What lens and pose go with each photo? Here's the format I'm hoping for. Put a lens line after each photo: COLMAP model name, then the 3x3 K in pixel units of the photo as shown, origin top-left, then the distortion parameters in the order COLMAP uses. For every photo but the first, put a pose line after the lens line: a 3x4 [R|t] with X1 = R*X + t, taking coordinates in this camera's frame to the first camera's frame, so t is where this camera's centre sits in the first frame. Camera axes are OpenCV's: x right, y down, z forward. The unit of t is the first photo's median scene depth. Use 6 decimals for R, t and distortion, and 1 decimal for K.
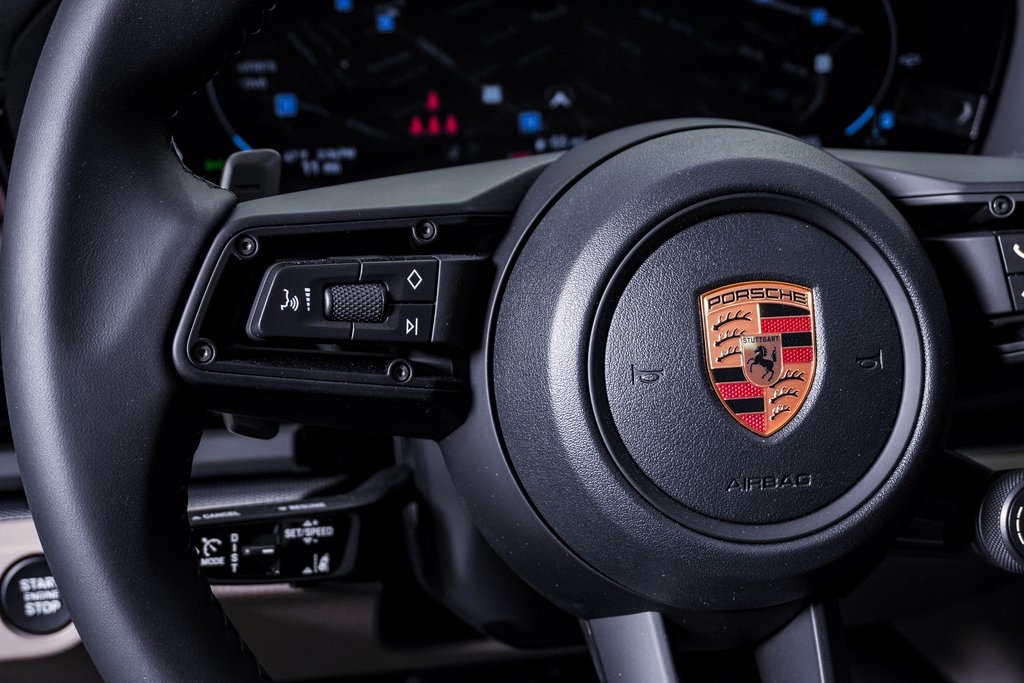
lens RADIAL K [[1347.4, 0, 512.0], [0, 1347.4, 341.5], [0, 0, 1]] dist [-0.003447, -0.004745]
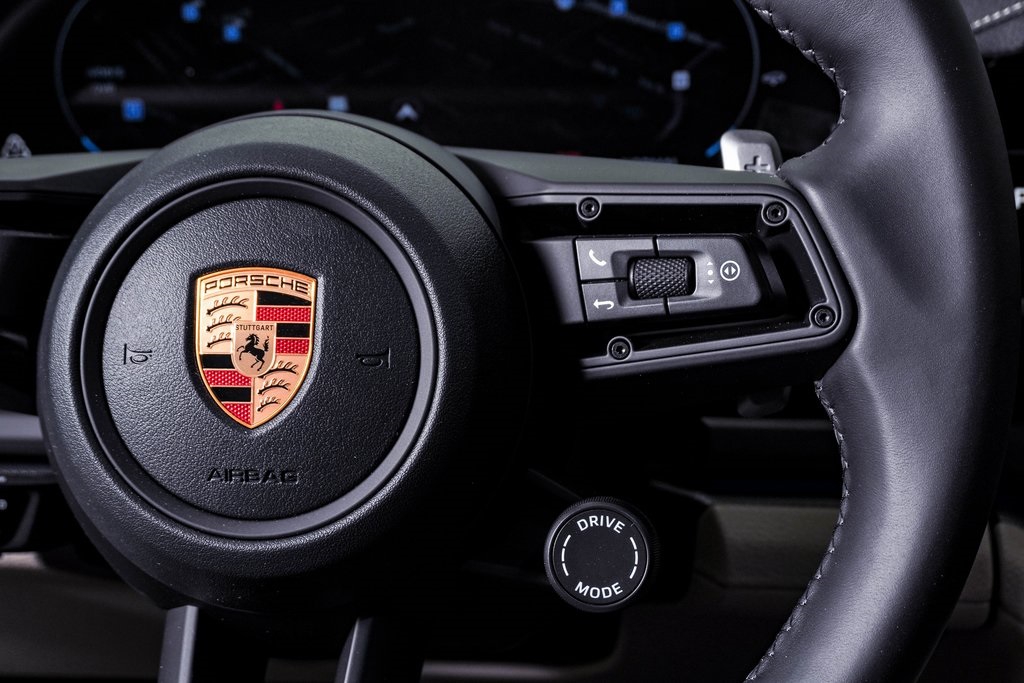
lens RADIAL K [[1347.4, 0, 512.0], [0, 1347.4, 341.5], [0, 0, 1]] dist [-0.003447, -0.004745]
pose [[0.967776, 0.061241, -0.244253, 0.597710], [-0.071639, 0.996854, -0.033907, 0.027955], [0.241408, 0.050313, 0.969119, 0.107037]]
